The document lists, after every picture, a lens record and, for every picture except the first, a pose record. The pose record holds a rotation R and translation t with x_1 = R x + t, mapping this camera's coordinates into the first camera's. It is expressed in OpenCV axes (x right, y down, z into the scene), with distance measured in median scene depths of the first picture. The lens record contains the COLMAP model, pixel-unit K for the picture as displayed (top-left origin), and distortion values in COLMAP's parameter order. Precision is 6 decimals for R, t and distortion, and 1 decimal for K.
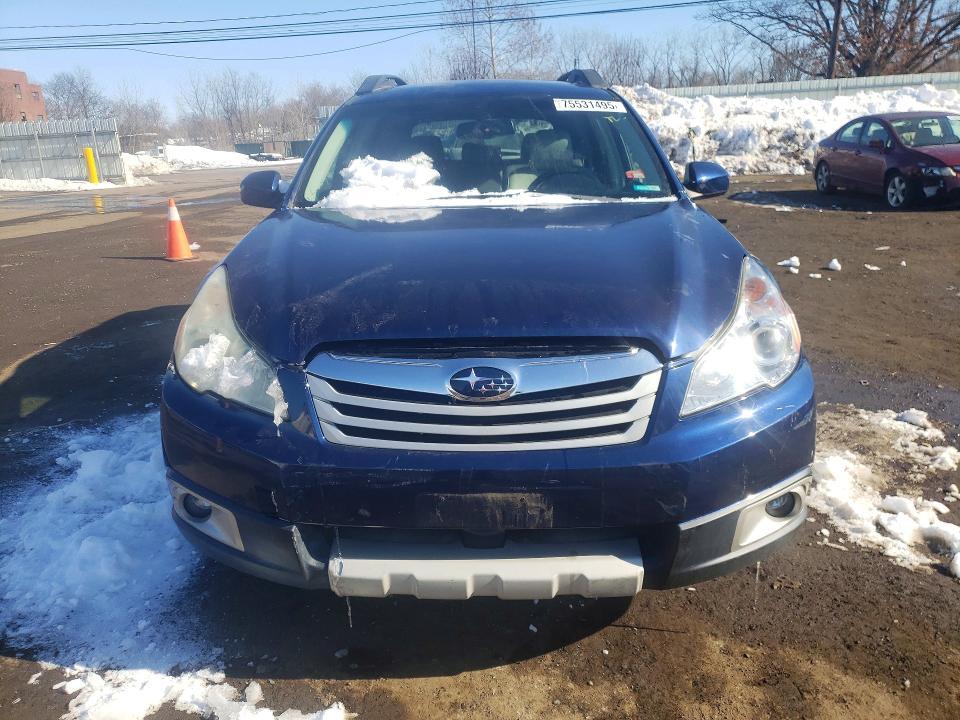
lens RADIAL K [[815.1, 0, 472.5], [0, 815.1, 360.0], [0, 0, 1]] dist [0.009986, 0.016698]
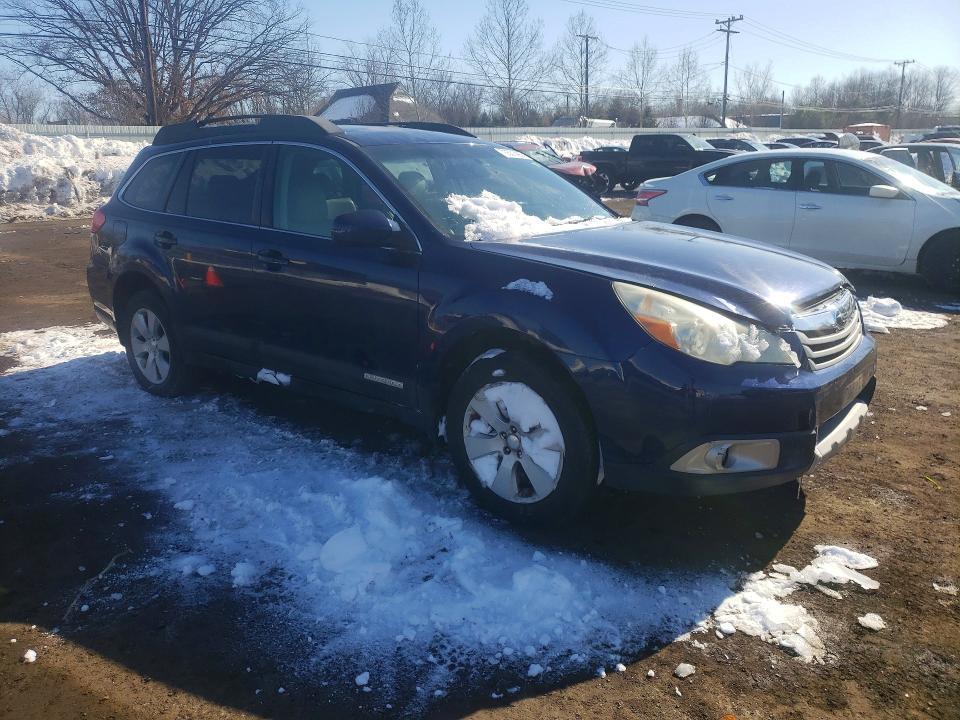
lens RADIAL K [[815.1, 0, 472.5], [0, 815.1, 360.0], [0, 0, 1]] dist [0.009986, 0.016698]
pose [[0.563299, -0.174863, 0.807538, -0.276405], [0.214983, 0.974705, 0.061100, -0.023204], [-0.797795, 0.139189, 0.586643, 0.095631]]
